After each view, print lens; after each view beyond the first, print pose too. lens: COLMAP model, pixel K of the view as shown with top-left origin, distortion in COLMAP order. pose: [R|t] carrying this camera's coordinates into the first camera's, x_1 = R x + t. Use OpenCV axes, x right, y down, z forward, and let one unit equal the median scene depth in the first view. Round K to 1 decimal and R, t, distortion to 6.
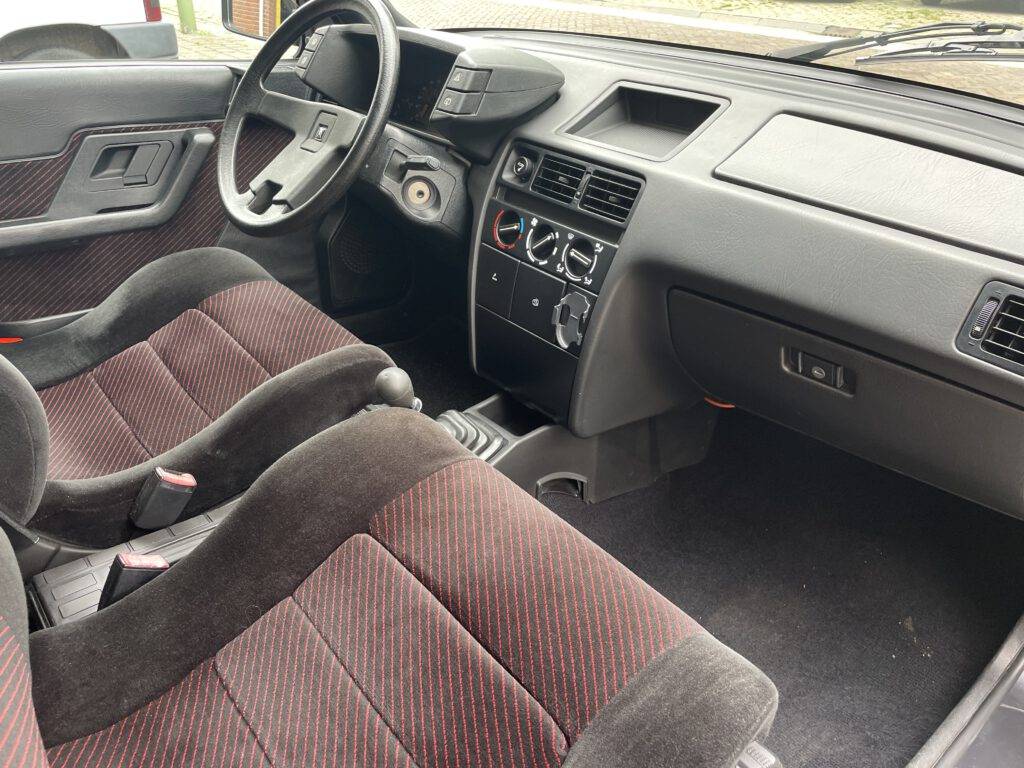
lens RADIAL K [[767.5, 0, 511.0], [0, 767.5, 362.5], [0, 0, 1]] dist [0.084079, -0.124631]
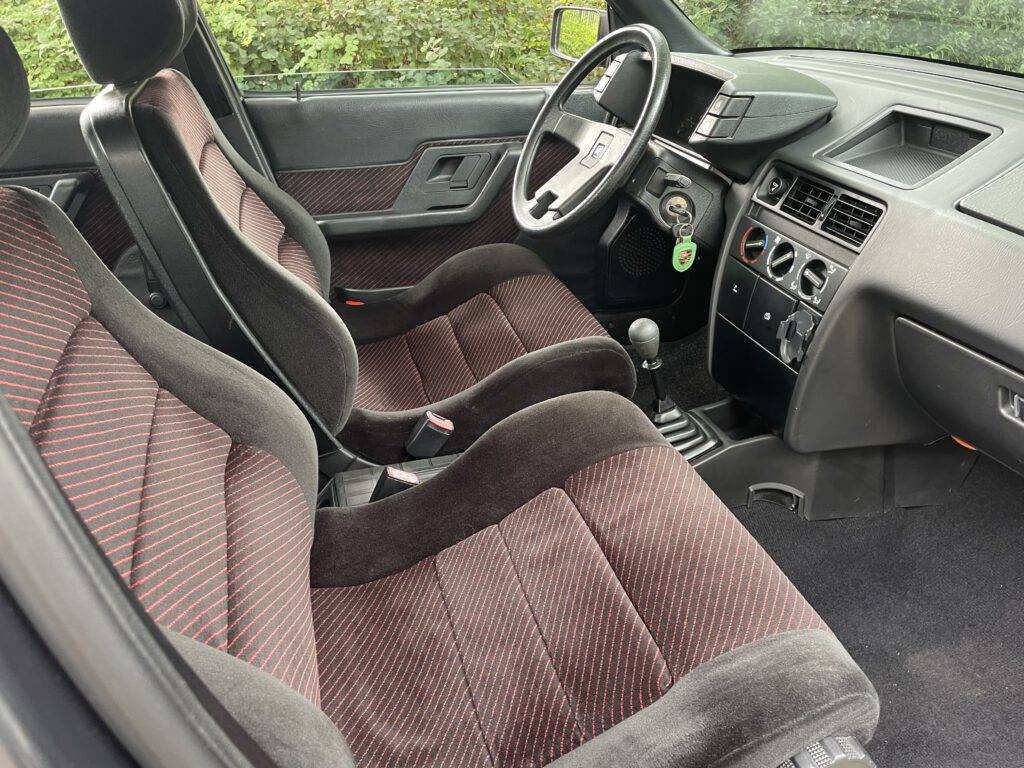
lens RADIAL K [[767.5, 0, 511.0], [0, 767.5, 362.5], [0, 0, 1]] dist [0.084079, -0.124631]
pose [[0.913050, 0.130855, -0.386286, 0.132830], [-0.131122, 0.991031, 0.025784, 0.002881], [0.386196, 0.027108, 0.922018, -0.111254]]
